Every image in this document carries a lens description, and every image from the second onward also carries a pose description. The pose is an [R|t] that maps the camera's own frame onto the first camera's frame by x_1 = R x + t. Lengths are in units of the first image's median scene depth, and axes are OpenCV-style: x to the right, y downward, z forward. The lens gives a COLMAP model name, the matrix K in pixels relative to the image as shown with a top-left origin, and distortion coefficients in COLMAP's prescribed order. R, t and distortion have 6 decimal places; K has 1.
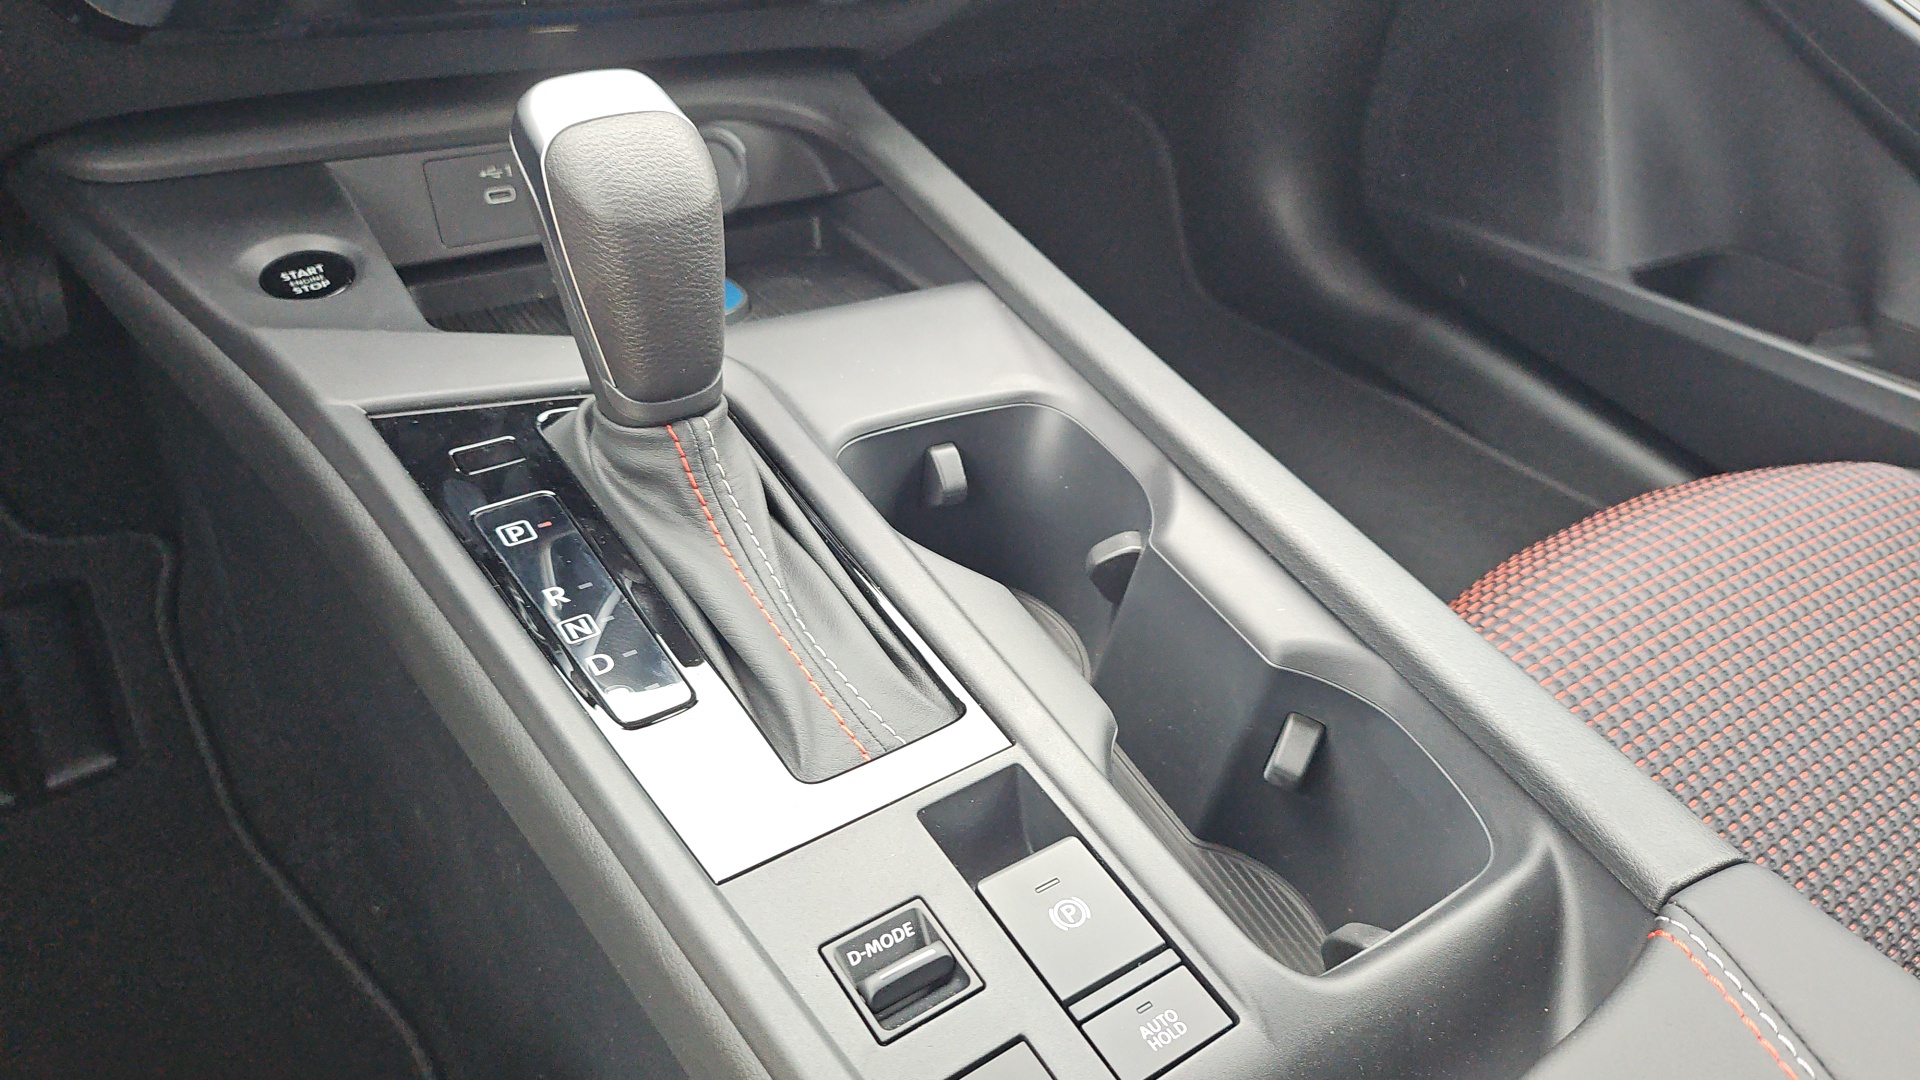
lens RADIAL K [[1363.5, 0, 960.0], [0, 1363.5, 540.0], [0, 0, 1]] dist [0.019569, -0.033375]
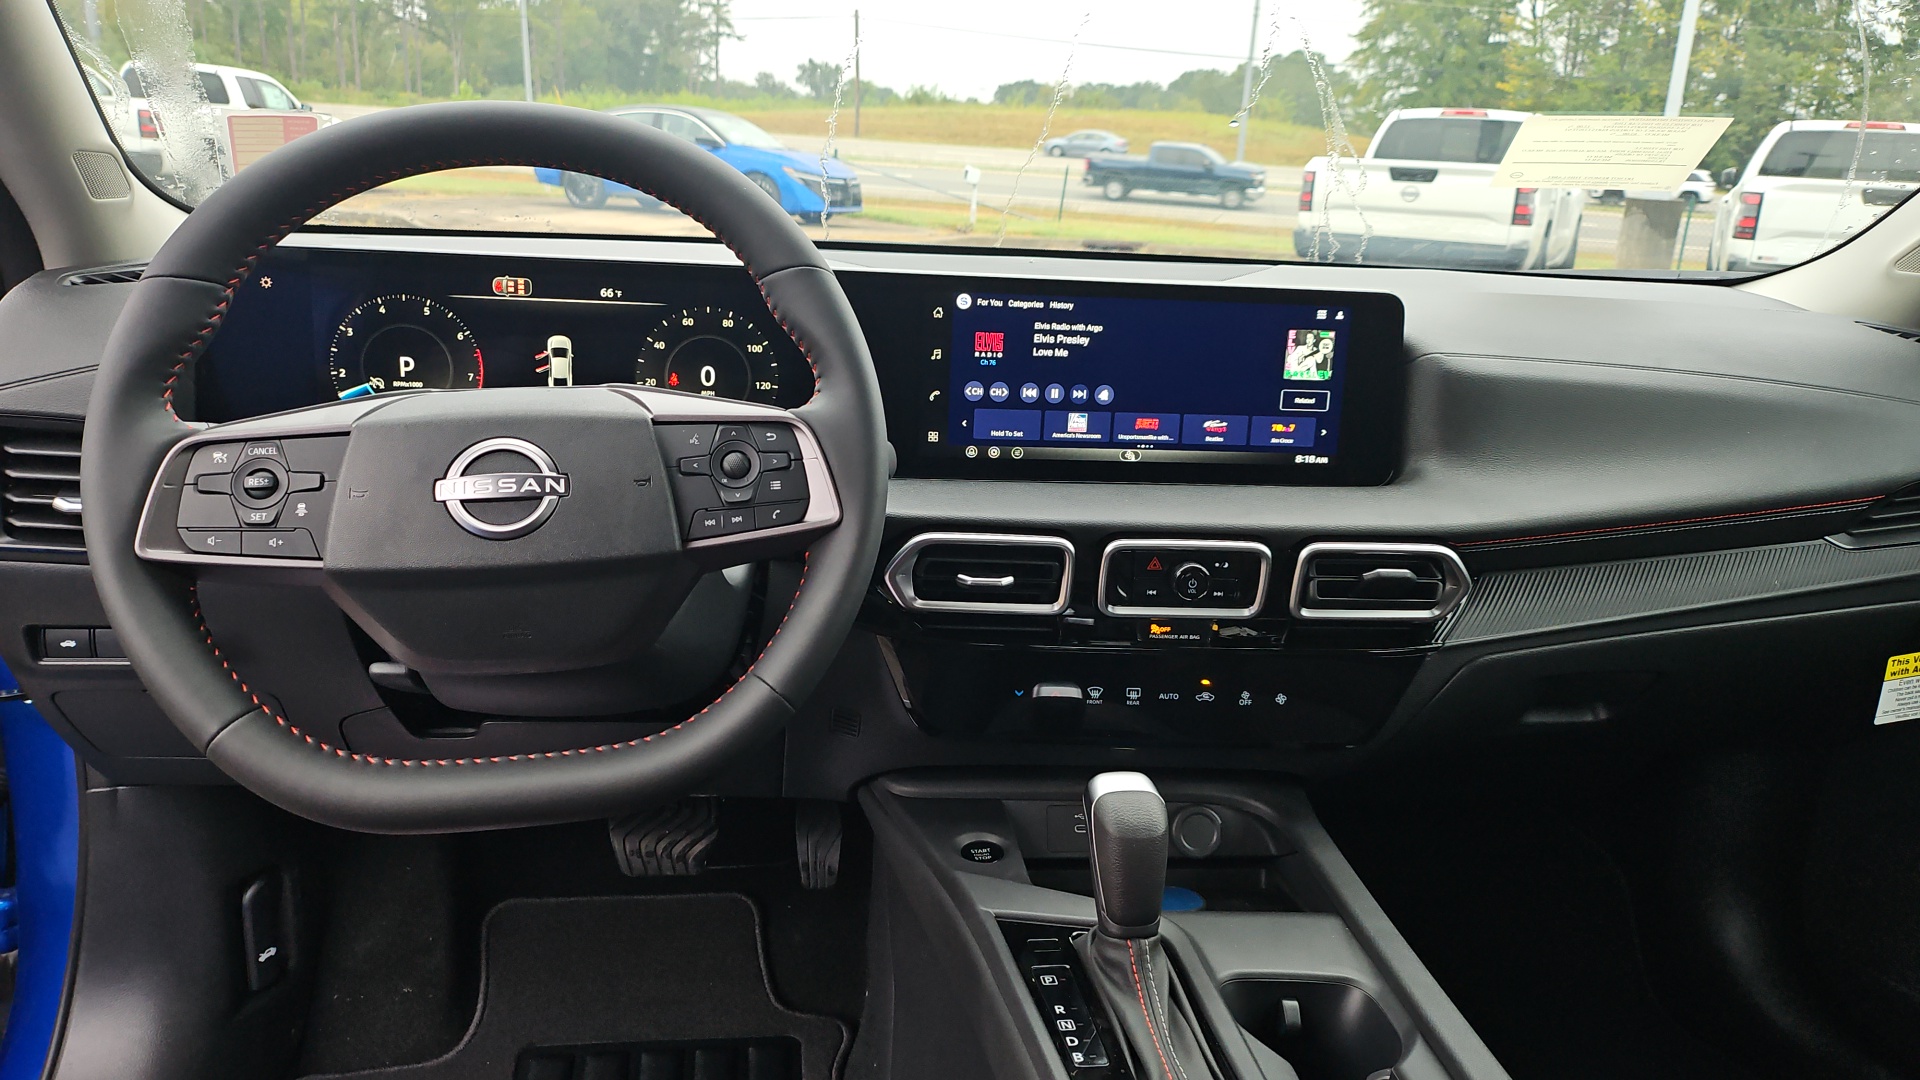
lens RADIAL K [[1354.7, 0, 960.0], [0, 1354.7, 540.0], [0, 0, 1]] dist [0.039692, -0.003278]
pose [[0.900809, 0.027437, -0.433348, 0.346675], [-0.234959, 0.870071, -0.433325, 0.275343], [0.365154, 0.492162, 0.790215, -0.813071]]
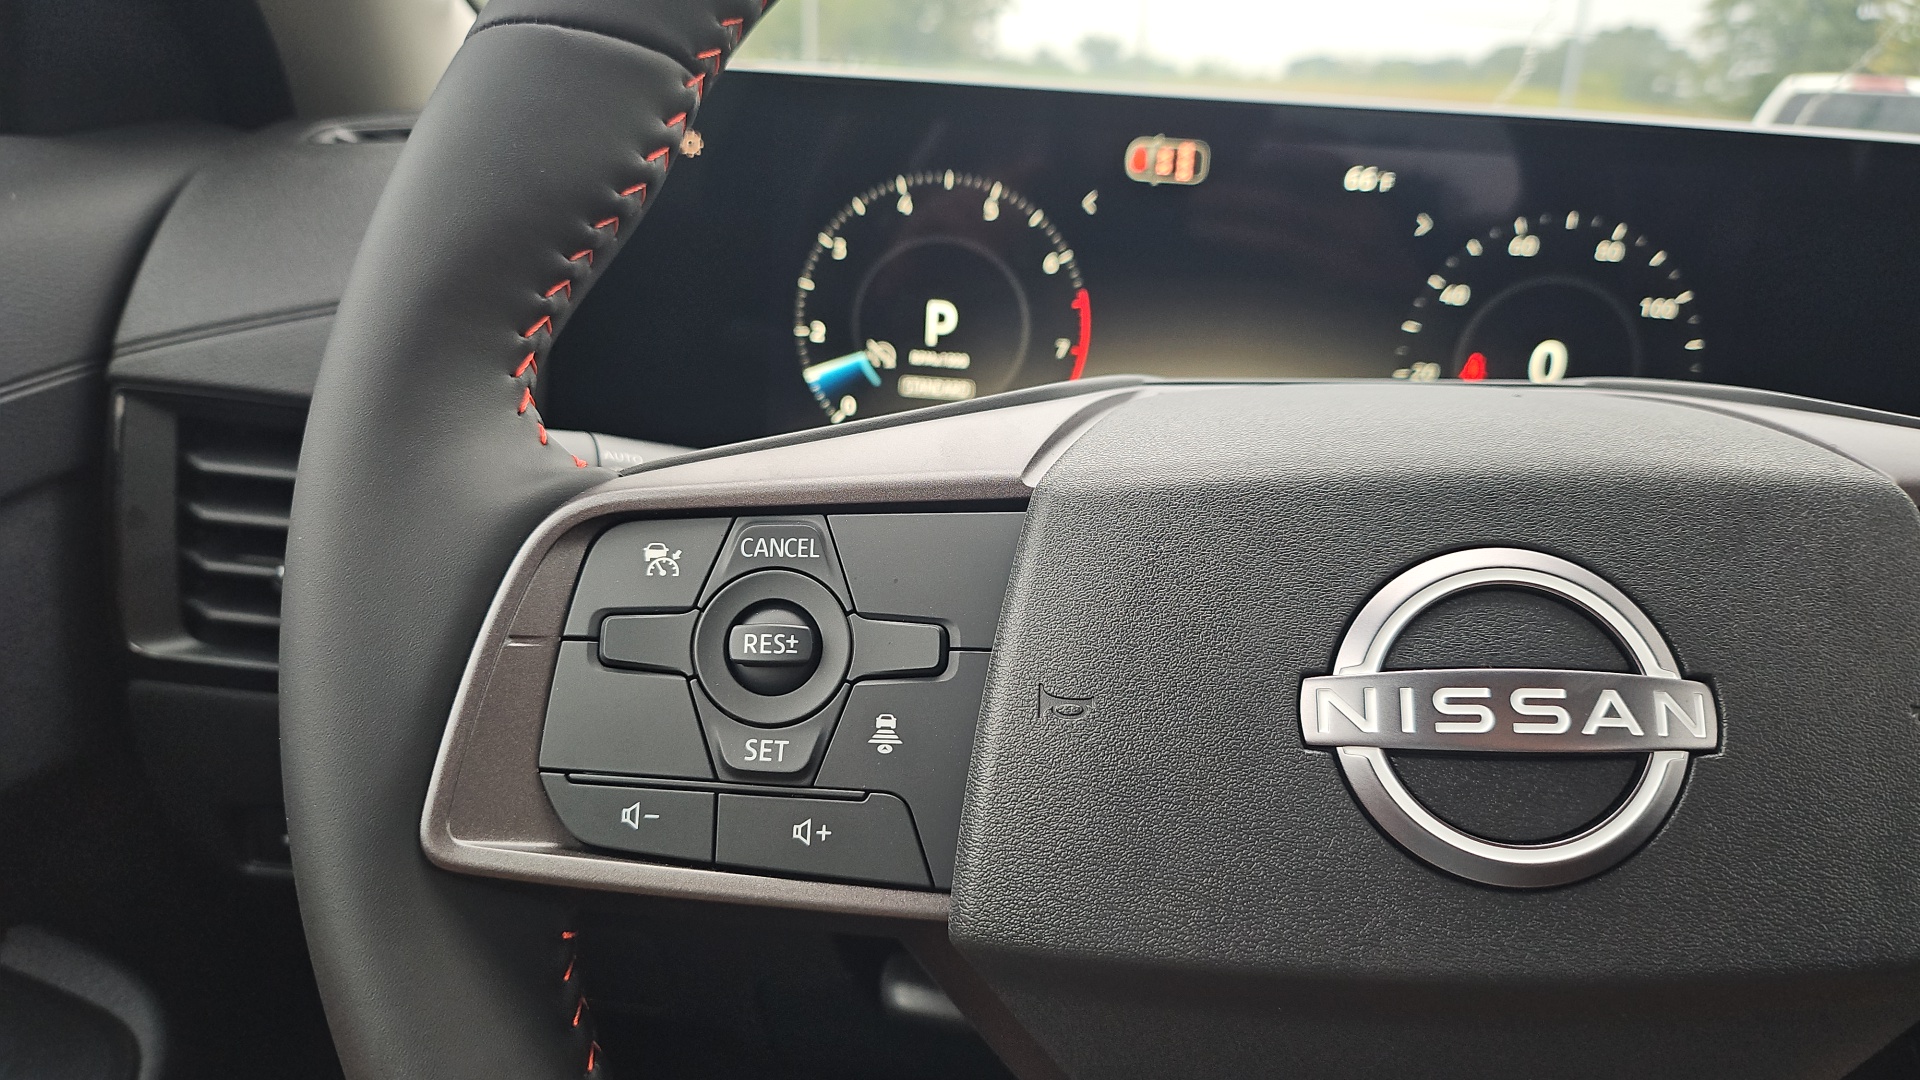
lens RADIAL K [[1353.4, 0, 963.3], [0, 1353.4, 563.1], [0, 0, 1]] dist [0.005946, -0.000356]
pose [[0.813911, 0.094441, -0.573263, -0.624073], [-0.354490, 0.862474, -0.361213, -0.107434], [0.460311, 0.497211, 0.735456, -0.302674]]
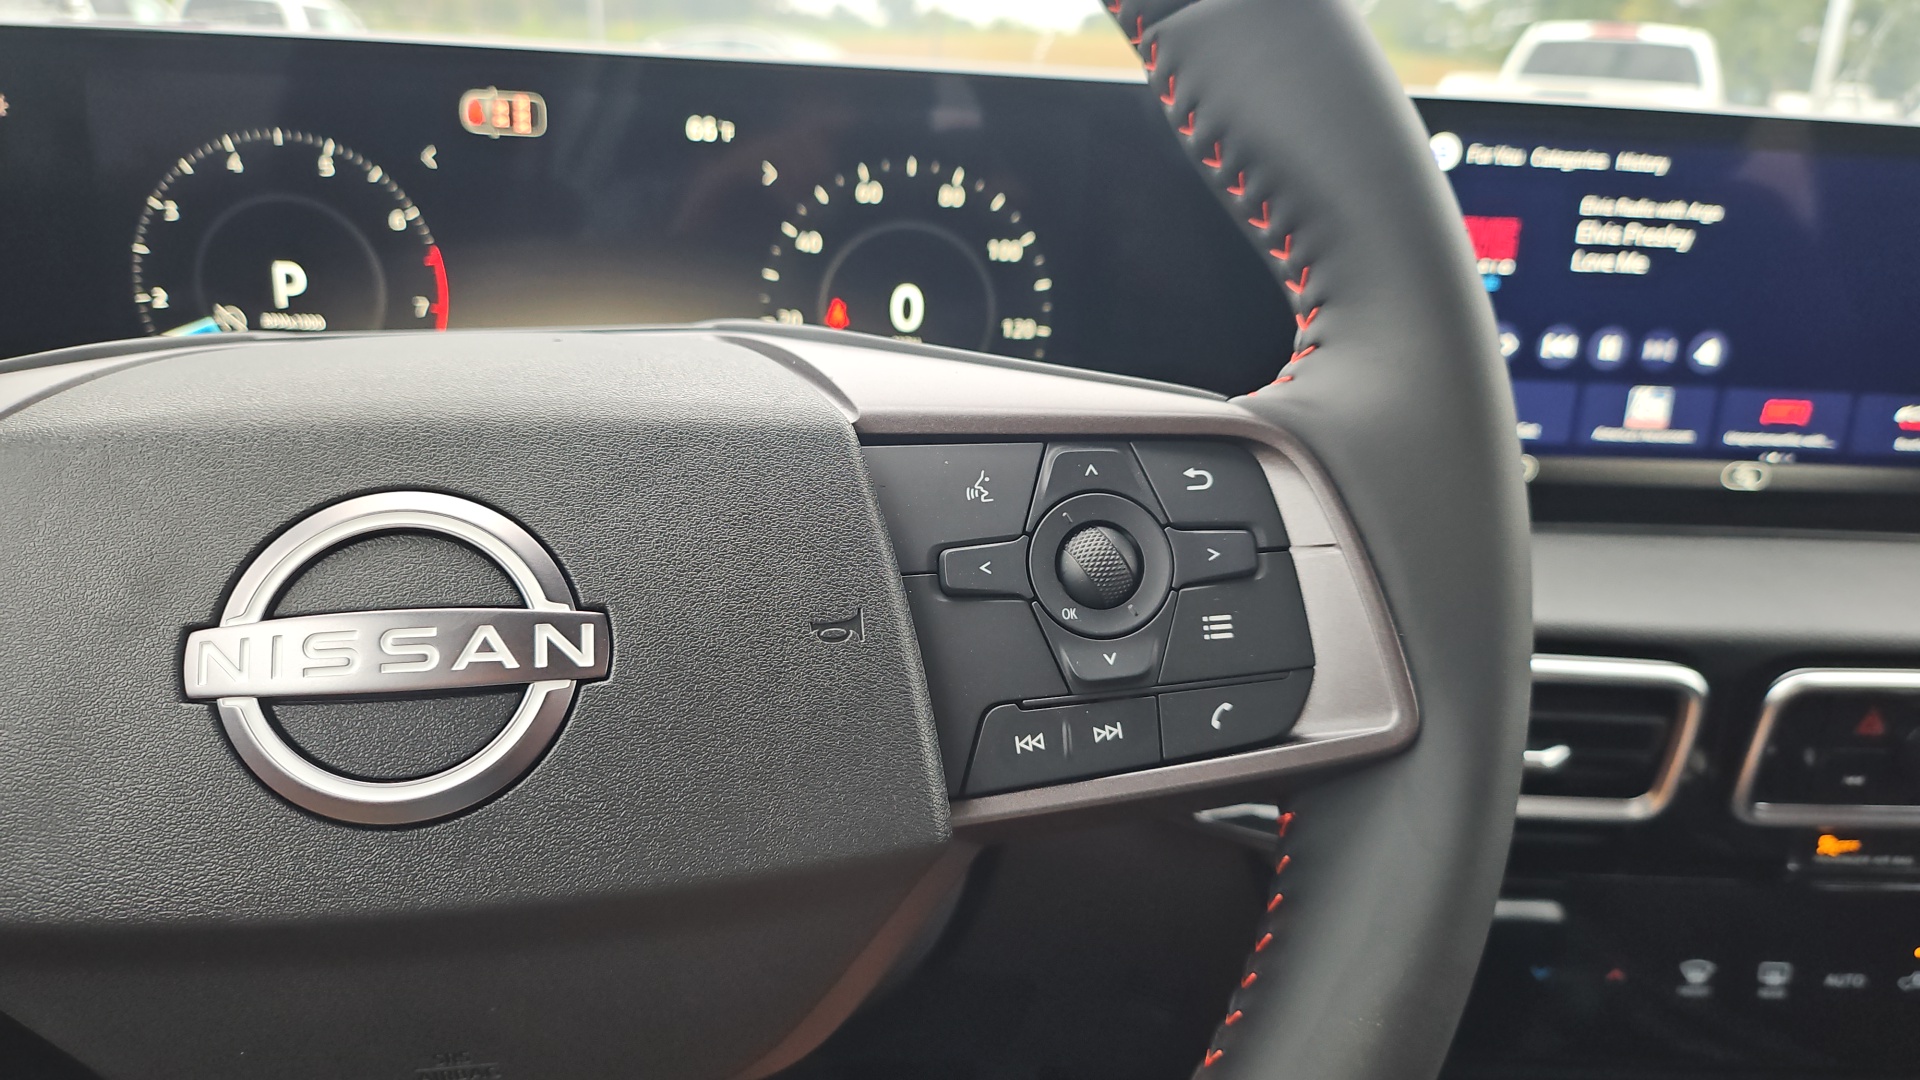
lens RADIAL K [[1363.5, 0, 960.0], [0, 1363.5, 540.0], [0, 0, 1]] dist [0.019569, -0.033375]
pose [[0.879714, 0.057195, -0.472051, -0.350505], [-0.265312, 0.882883, -0.387463, -0.196321], [0.394605, 0.466097, 0.791859, -0.172248]]
